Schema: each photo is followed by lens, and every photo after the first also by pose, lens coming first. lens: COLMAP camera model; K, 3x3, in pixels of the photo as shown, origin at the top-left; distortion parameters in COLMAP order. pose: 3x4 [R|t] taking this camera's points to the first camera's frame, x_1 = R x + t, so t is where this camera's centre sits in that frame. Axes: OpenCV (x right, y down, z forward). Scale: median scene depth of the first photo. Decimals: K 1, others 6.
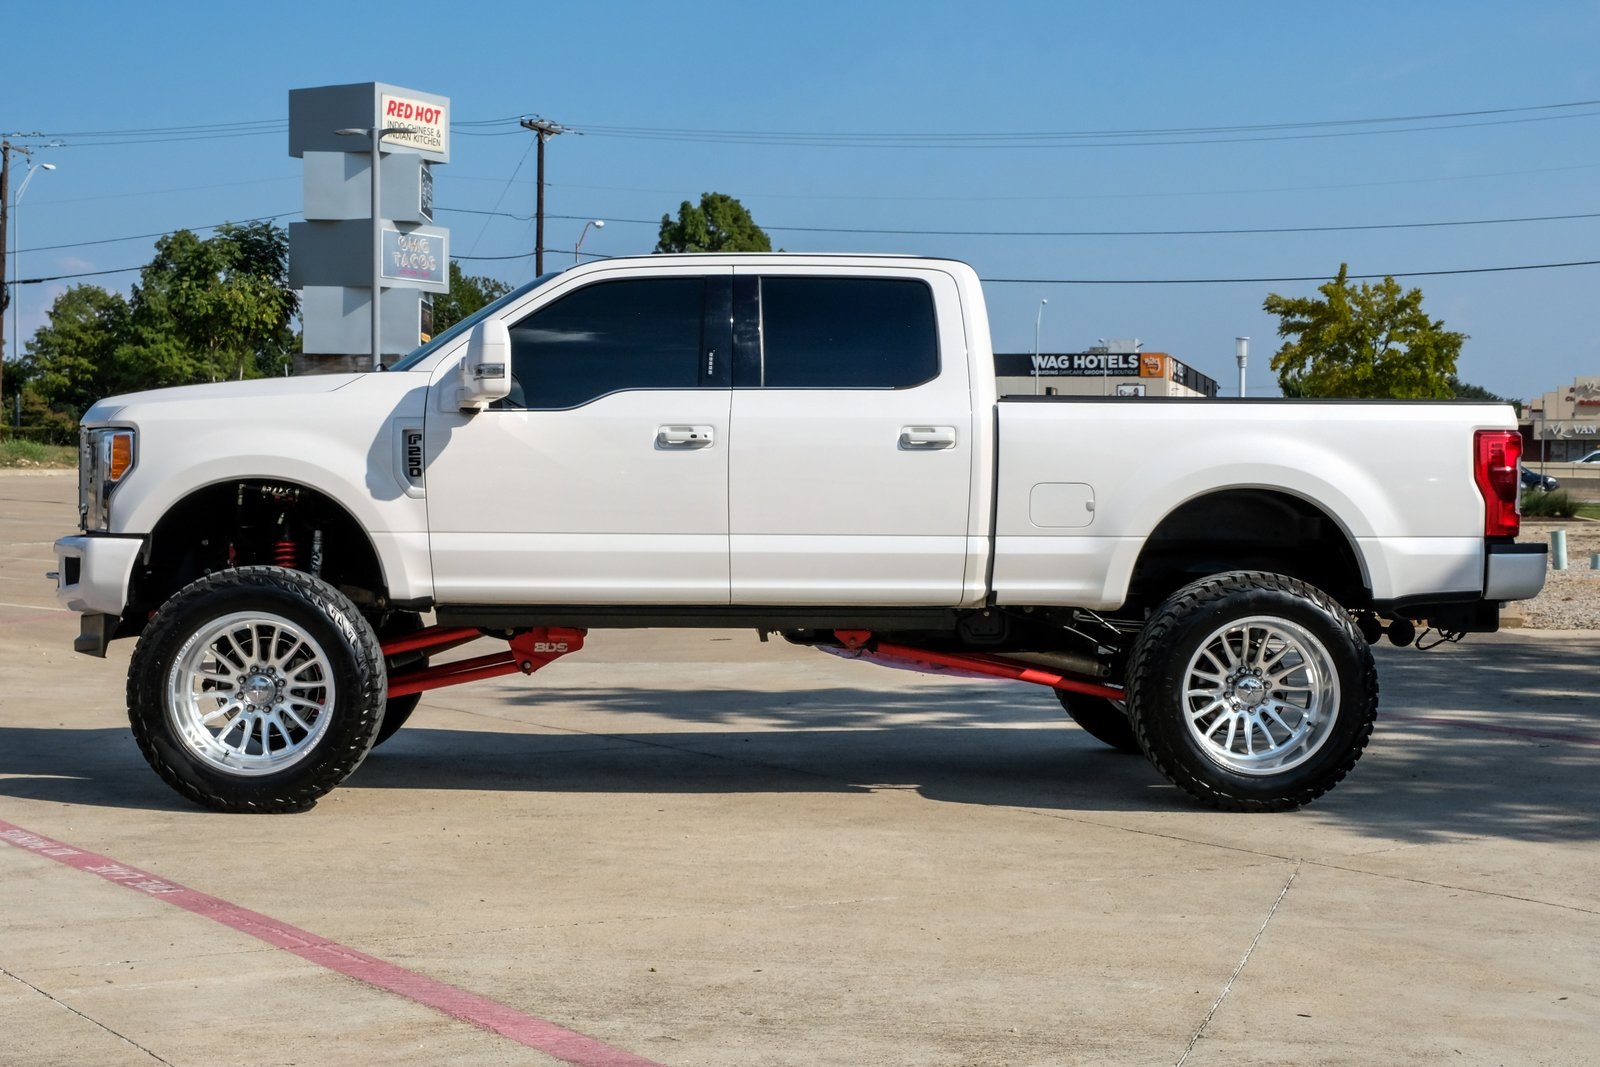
lens RADIAL K [[2540.7, 0, 805.9], [0, 2540.7, 555.3], [0, 0, 1]] dist [0.091436, 0.026521]
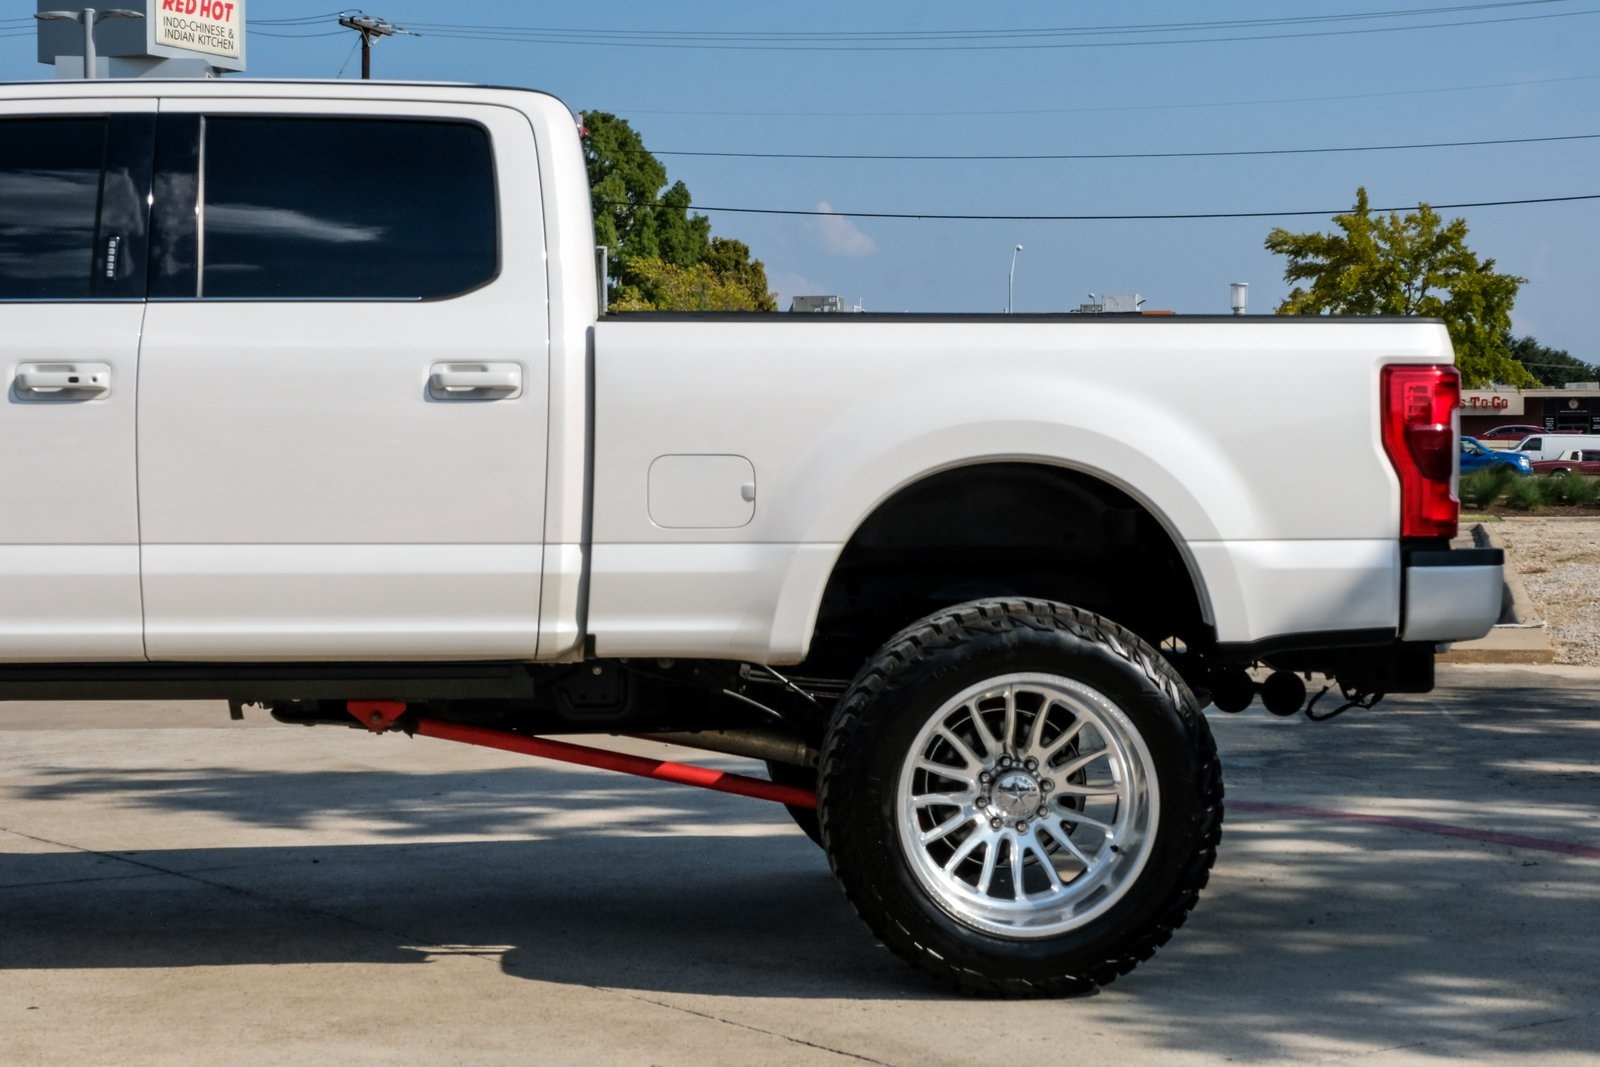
lens RADIAL K [[3123.3, 0, 800.0], [0, 3123.3, 533.5], [0, 0, 1]] dist [0.112024, 0.238939]
pose [[0.999790, -0.007703, 0.018992, 0.108335], [0.007887, 0.999922, -0.009646, -0.002386], [-0.018916, 0.009794, 0.999773, 0.254531]]
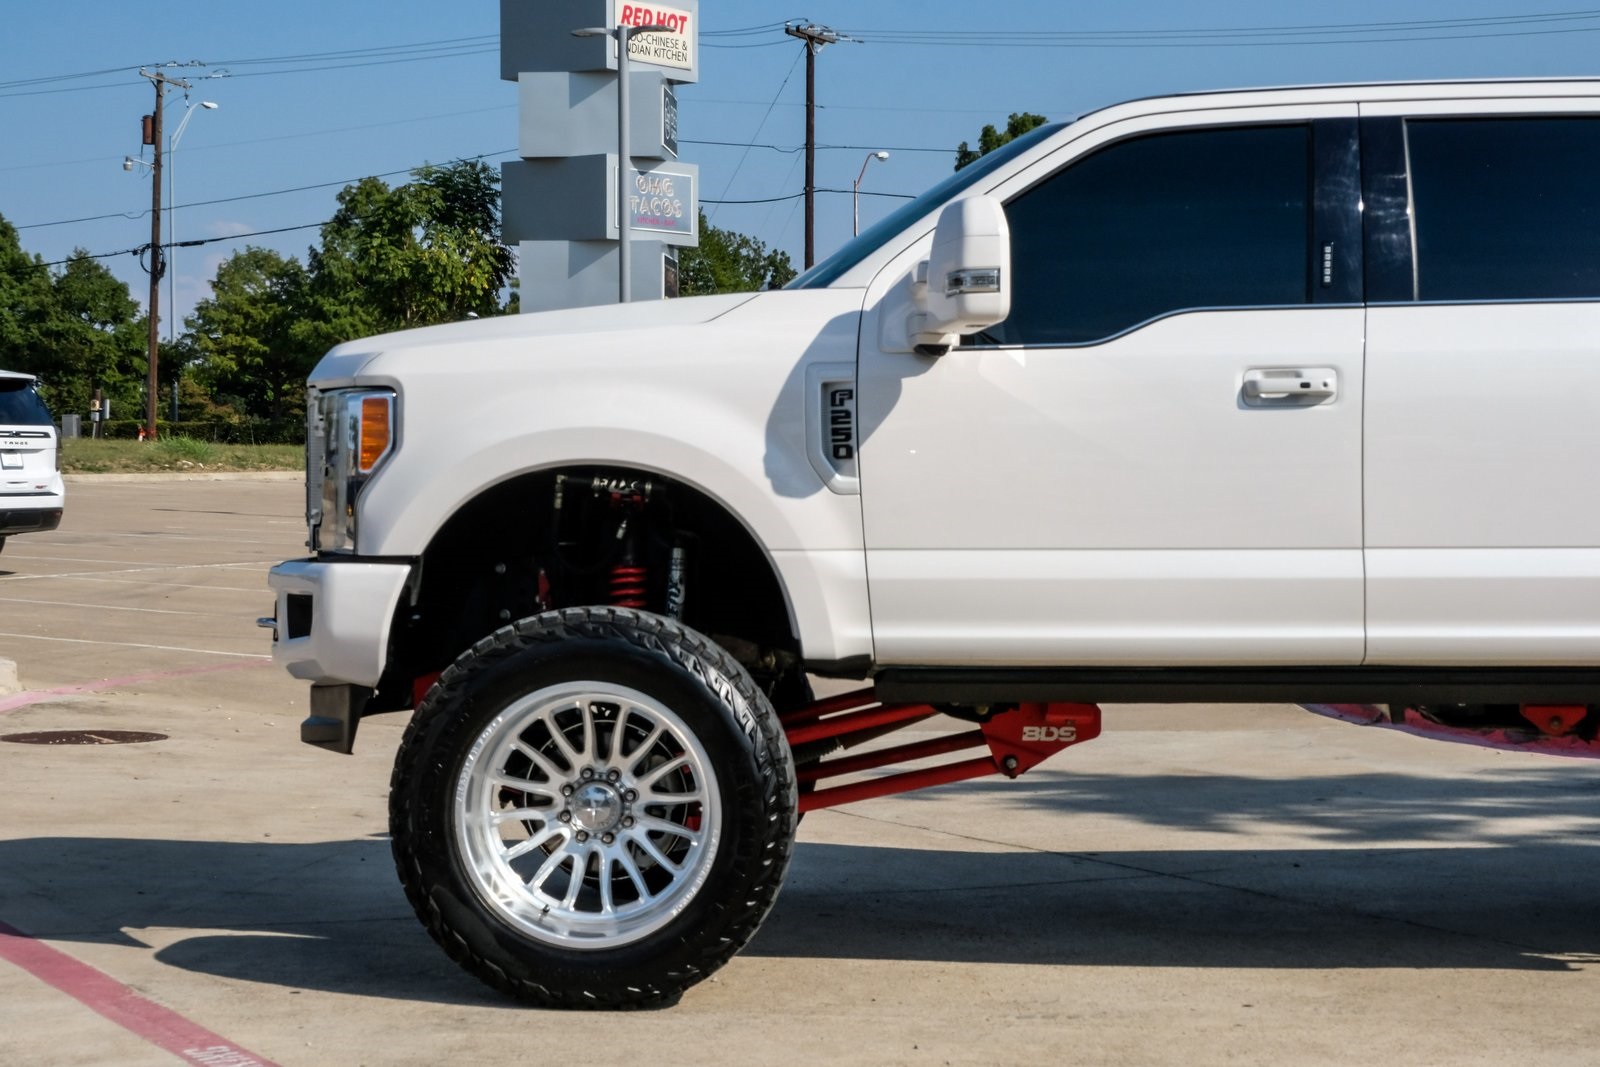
lens RADIAL K [[3129.9, 0, 797.3], [0, 3129.9, 579.2], [0, 0, 1]] dist [0.133591, -0.060218]
pose [[0.994659, -0.008099, -0.102901, -0.084944], [0.008369, 0.999963, 0.002193, -0.003637], [0.102880, -0.003043, 0.994689, 0.243965]]
